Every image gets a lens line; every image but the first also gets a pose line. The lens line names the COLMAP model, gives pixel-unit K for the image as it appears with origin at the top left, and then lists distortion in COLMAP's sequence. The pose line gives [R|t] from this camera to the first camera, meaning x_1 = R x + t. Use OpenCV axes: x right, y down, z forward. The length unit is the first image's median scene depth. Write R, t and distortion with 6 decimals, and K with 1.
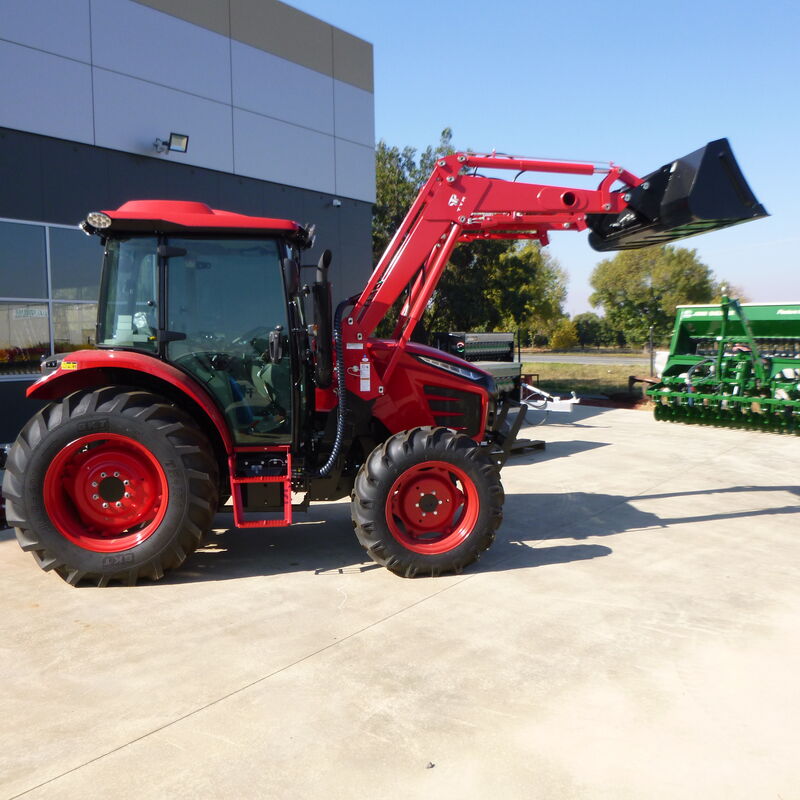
lens RADIAL K [[766.3, 0, 398.5], [0, 766.3, 399.6], [0, 0, 1]] dist [-0.065804, 0.000000]
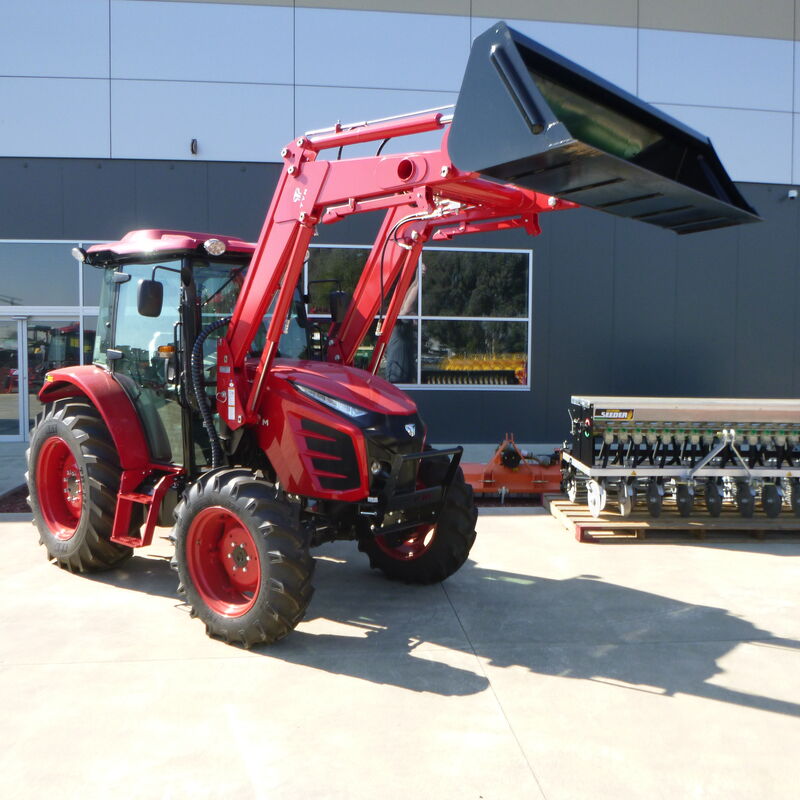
lens RADIAL K [[766.3, 0, 406.6], [0, 766.3, 403.7], [0, 0, 1]] dist [-0.065804, 0.000000]
pose [[0.686362, 0.070544, -0.723830, 0.723636], [-0.079338, 0.996607, 0.021898, -0.063617], [0.722919, 0.042397, 0.689630, 0.510076]]
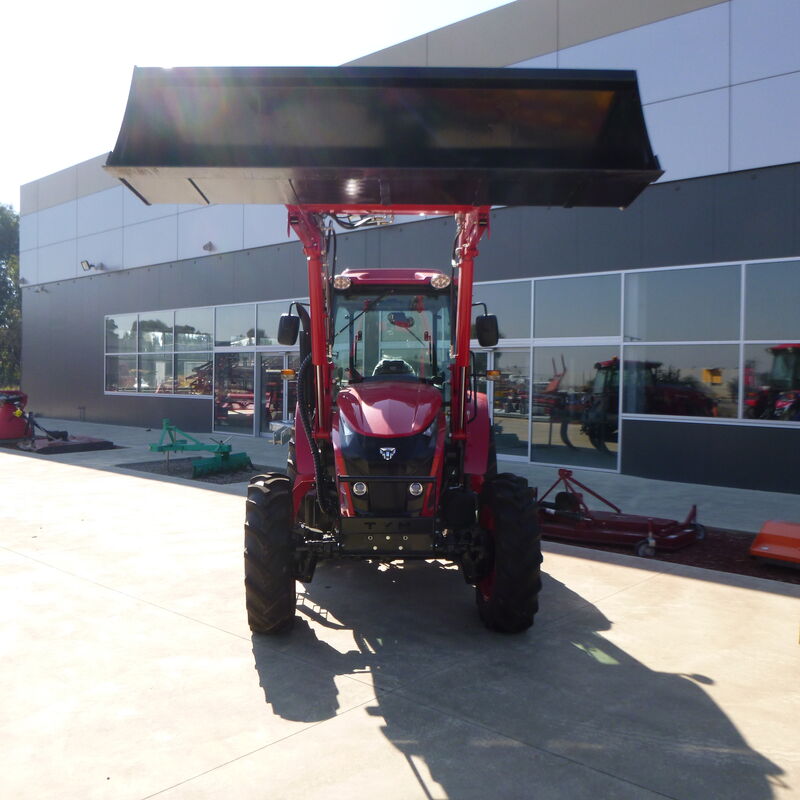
lens RADIAL K [[766.3, 0, 364.9], [0, 766.3, 412.2], [0, 0, 1]] dist [-0.065804, 0.000000]
pose [[-0.040844, 0.062140, -0.997231, 0.913055], [-0.113702, 0.991292, 0.066427, -0.104467], [0.992675, 0.116101, -0.033423, 1.075177]]
